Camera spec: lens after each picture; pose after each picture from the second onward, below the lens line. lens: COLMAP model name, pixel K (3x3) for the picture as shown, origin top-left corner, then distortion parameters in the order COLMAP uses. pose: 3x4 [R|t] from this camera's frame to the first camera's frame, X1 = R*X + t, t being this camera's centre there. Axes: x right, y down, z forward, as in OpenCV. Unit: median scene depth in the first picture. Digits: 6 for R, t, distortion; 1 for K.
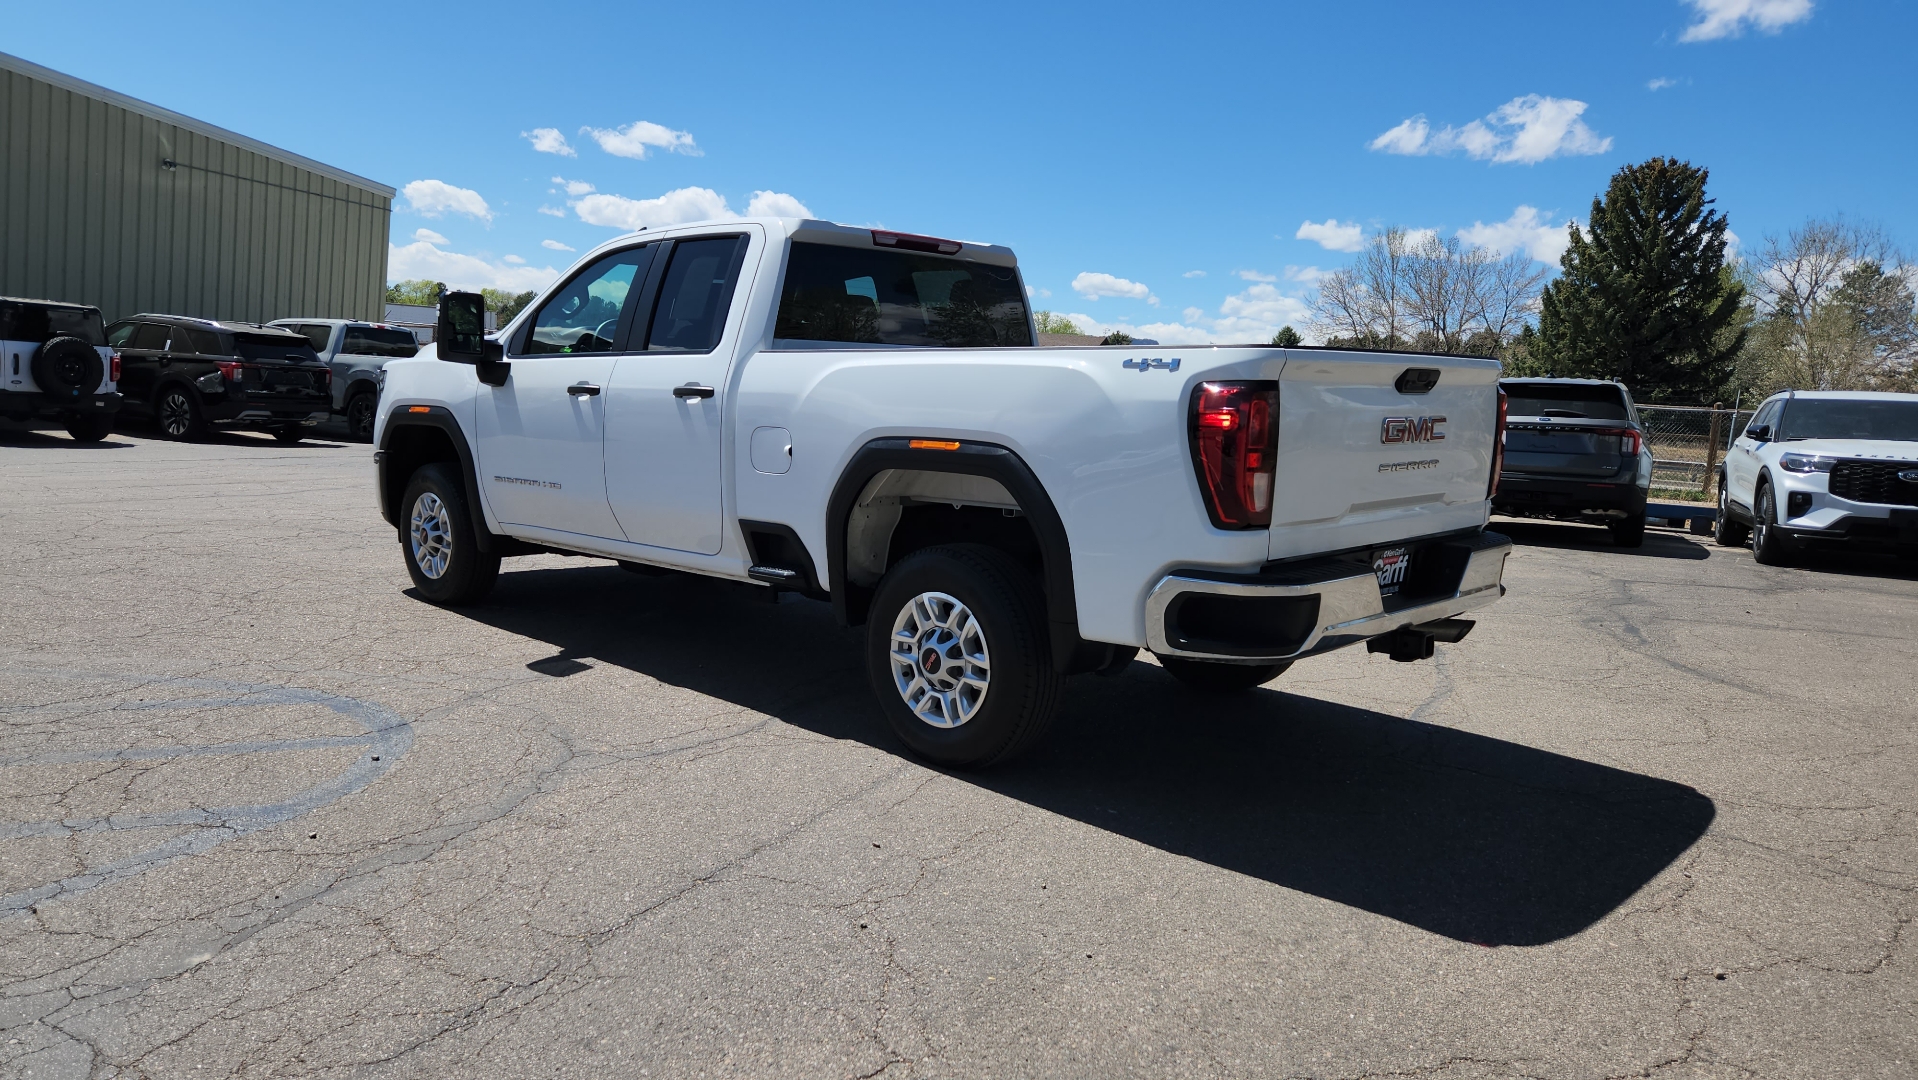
lens RADIAL K [[1284.0, 0, 925.9], [0, 1284.0, 540.6], [0, 0, 1]] dist [0.077348, -0.062110]
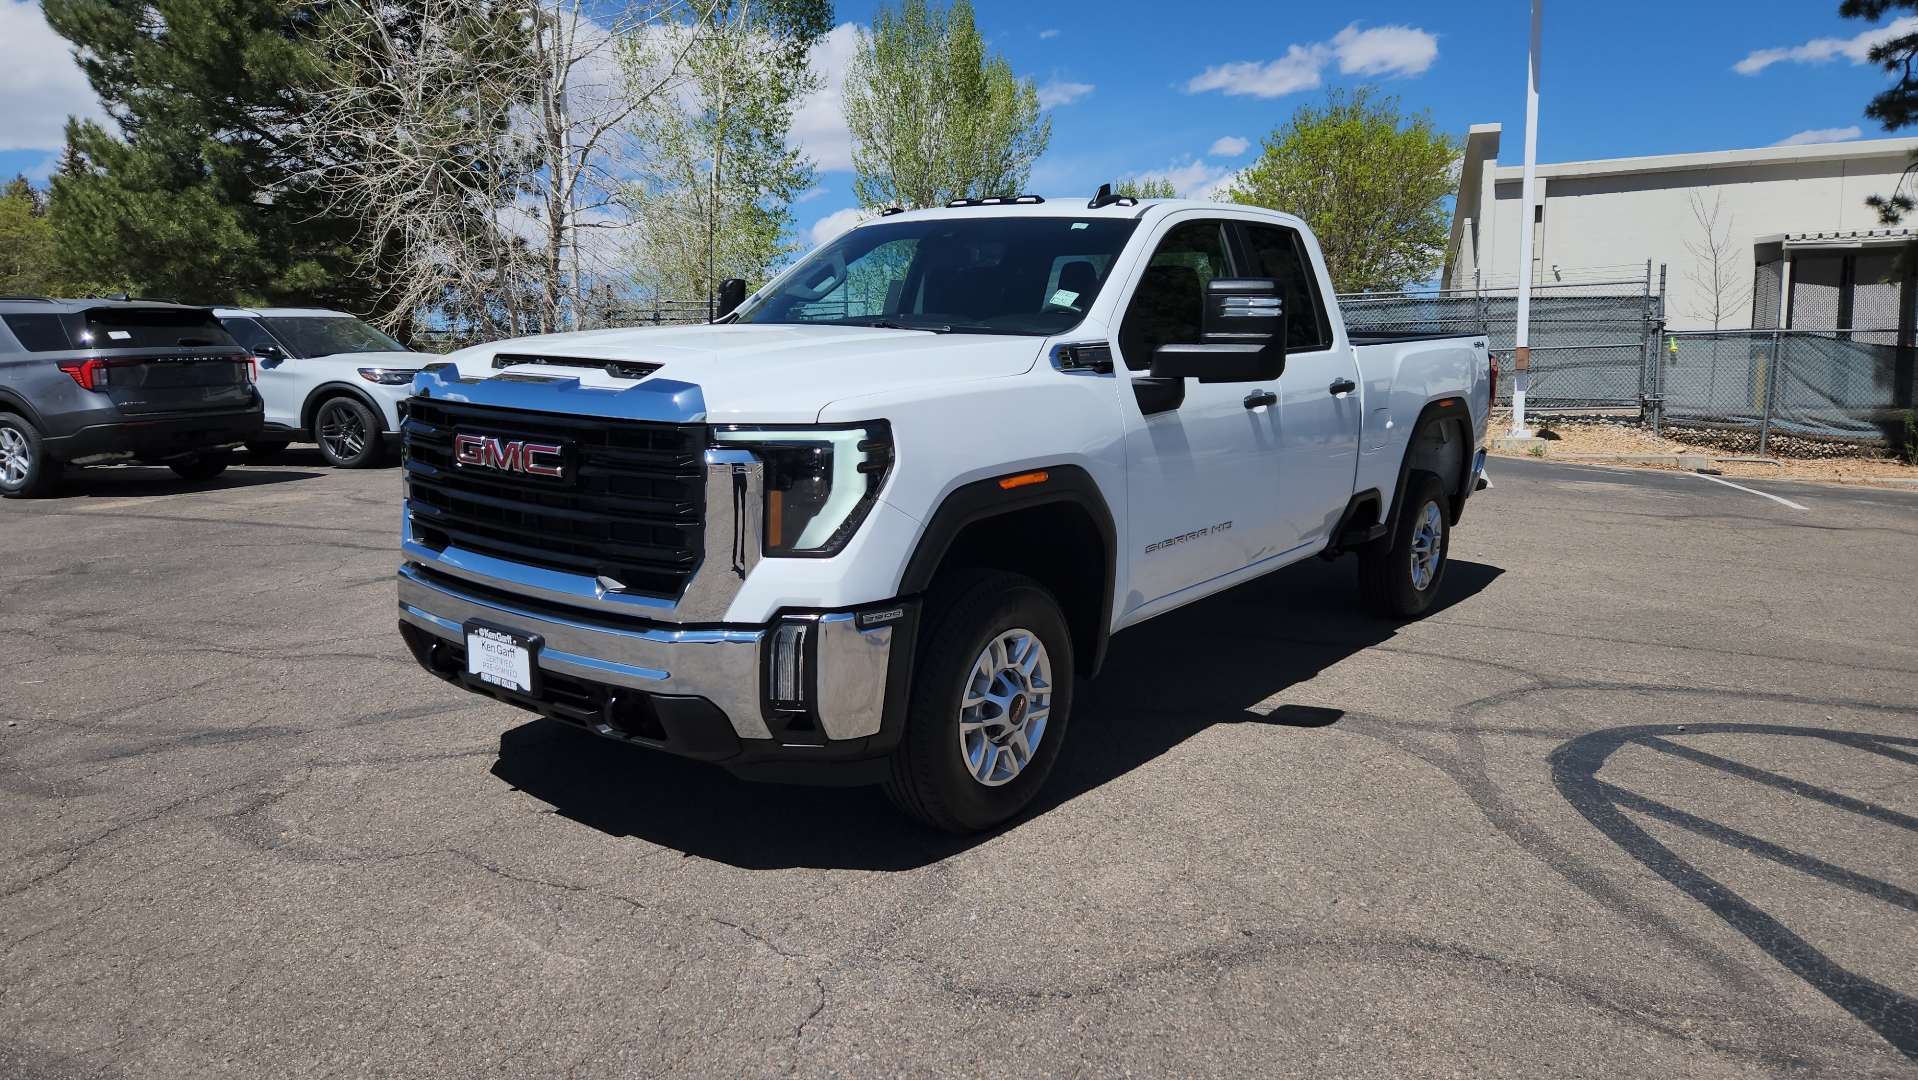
lens RADIAL K [[1285.1, 0, 936.8], [0, 1285.1, 531.1], [0, 0, 1]] dist [0.072667, -0.056620]
pose [[-0.103257, -0.197662, 0.974817, -1.018792], [0.108837, 0.971925, 0.208605, -0.219002], [-0.988682, 0.127636, -0.078845, 1.215735]]
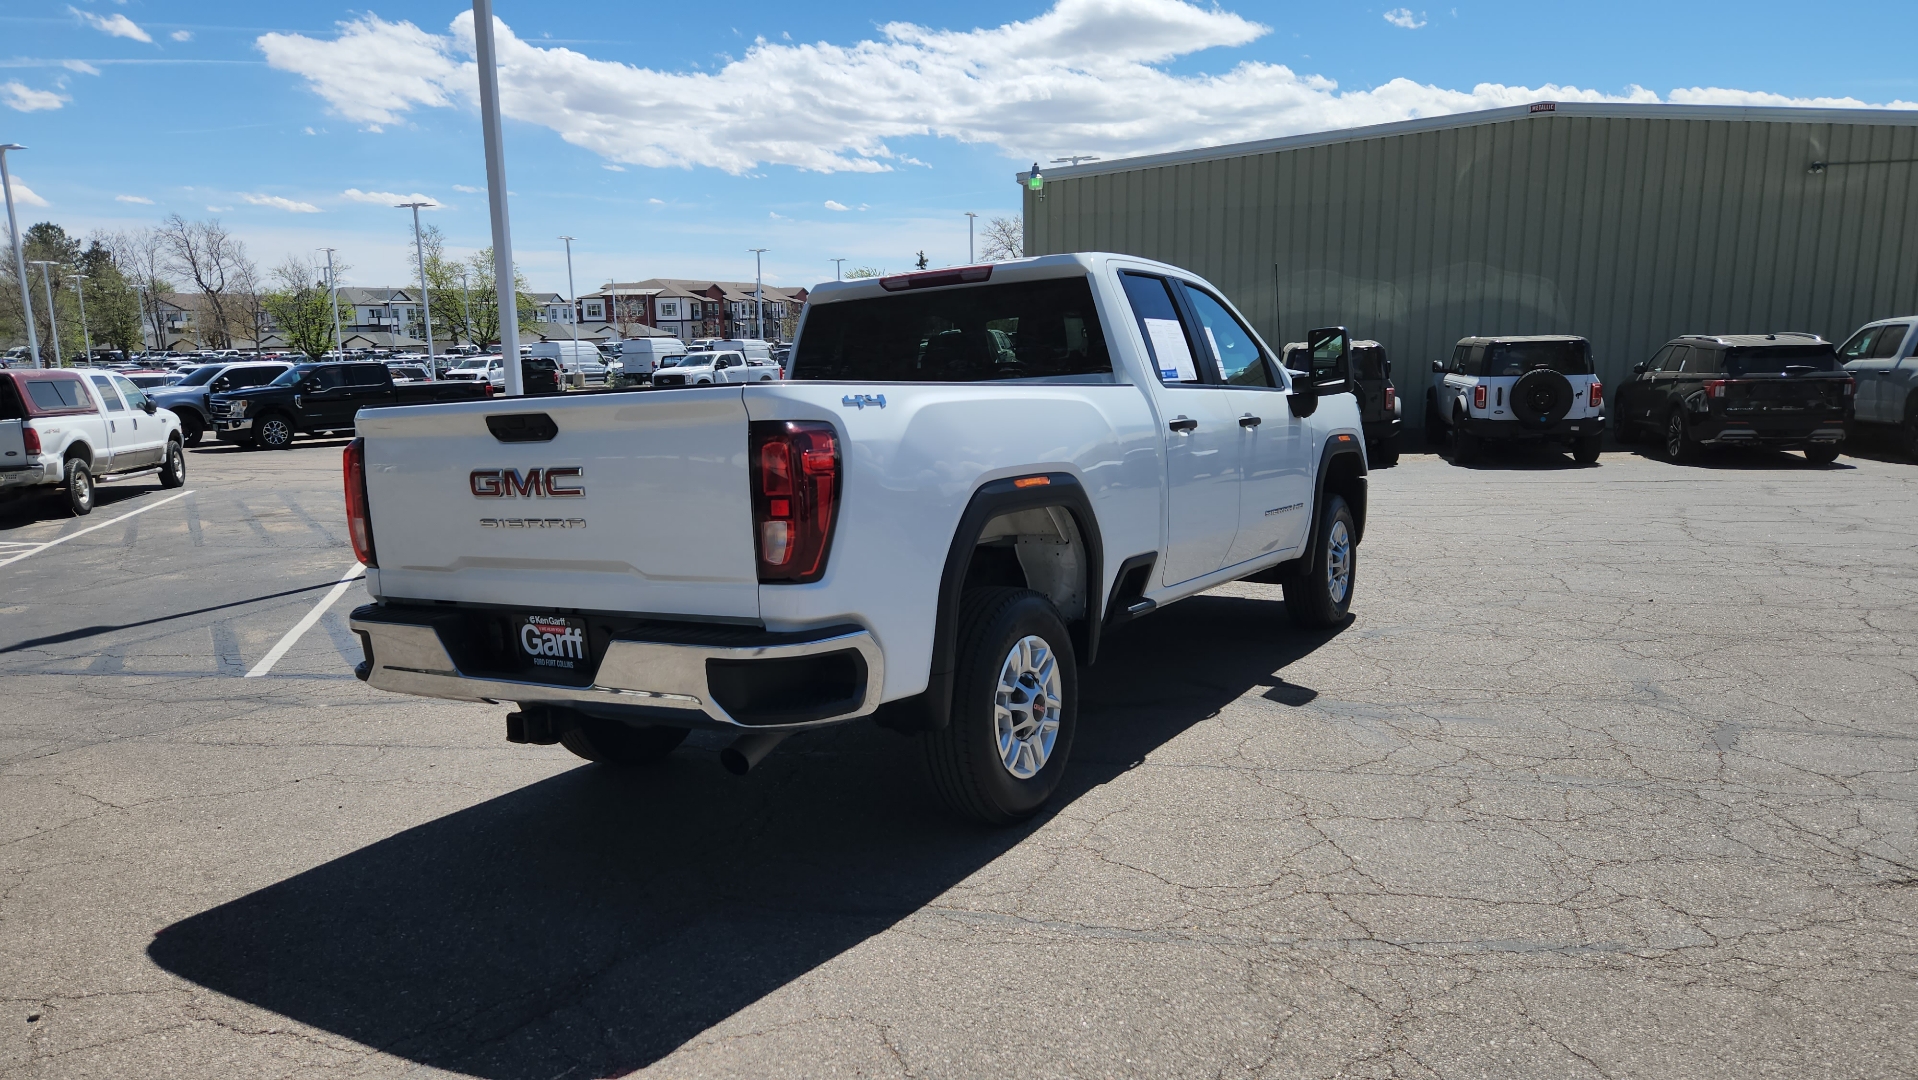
lens RADIAL K [[1285.3, 0, 926.4], [0, 1285.3, 552.8], [0, 0, 1]] dist [0.069536, -0.054642]
pose [[0.198265, 0.072203, -0.977485, 0.887806], [-0.072476, 0.995633, 0.058843, -0.075132], [0.977465, 0.059178, 0.202633, 0.747871]]
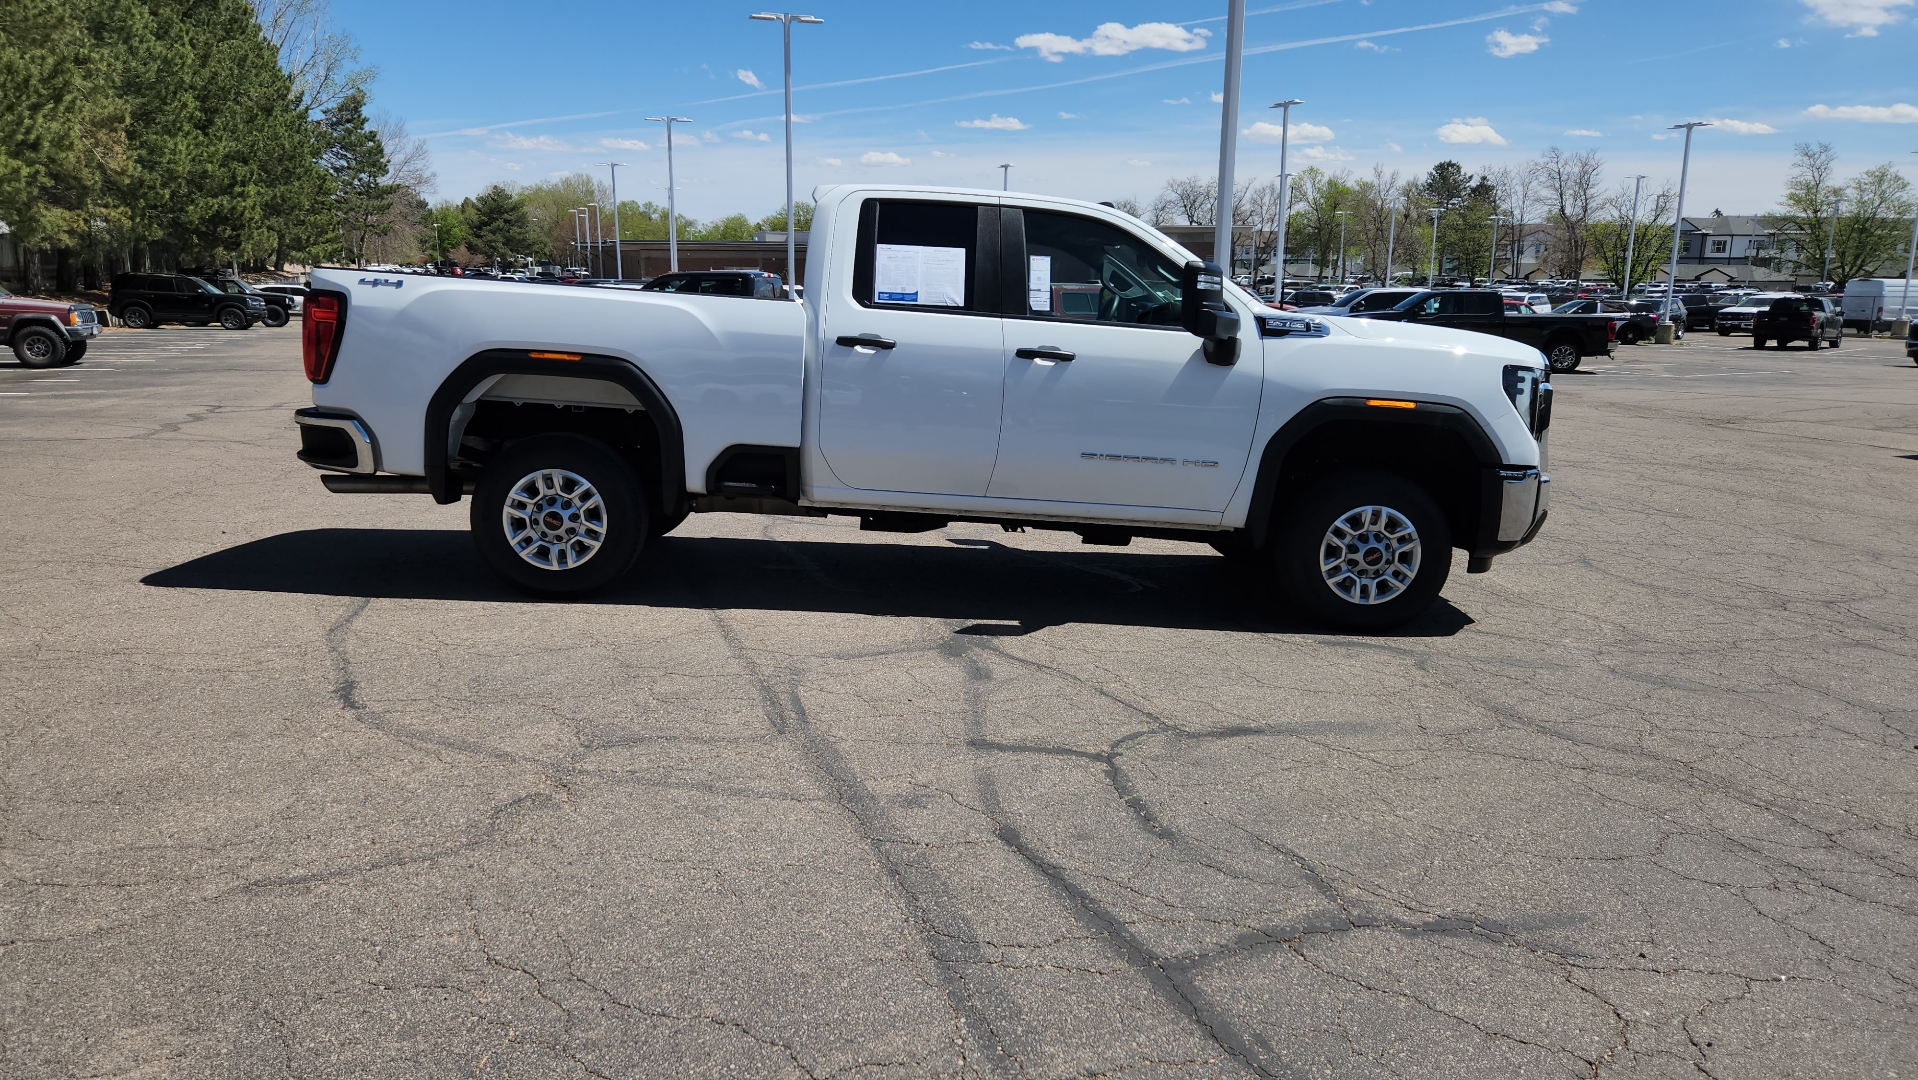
lens RADIAL K [[1285.1, 0, 918.3], [0, 1285.1, 540.9], [0, 0, 1]] dist [0.064904, -0.048050]
pose [[-0.702708, 0.047772, -0.709872, 0.723146], [-0.158039, 0.962336, 0.221206, -0.197459], [0.693704, 0.267631, -0.668692, 1.787488]]
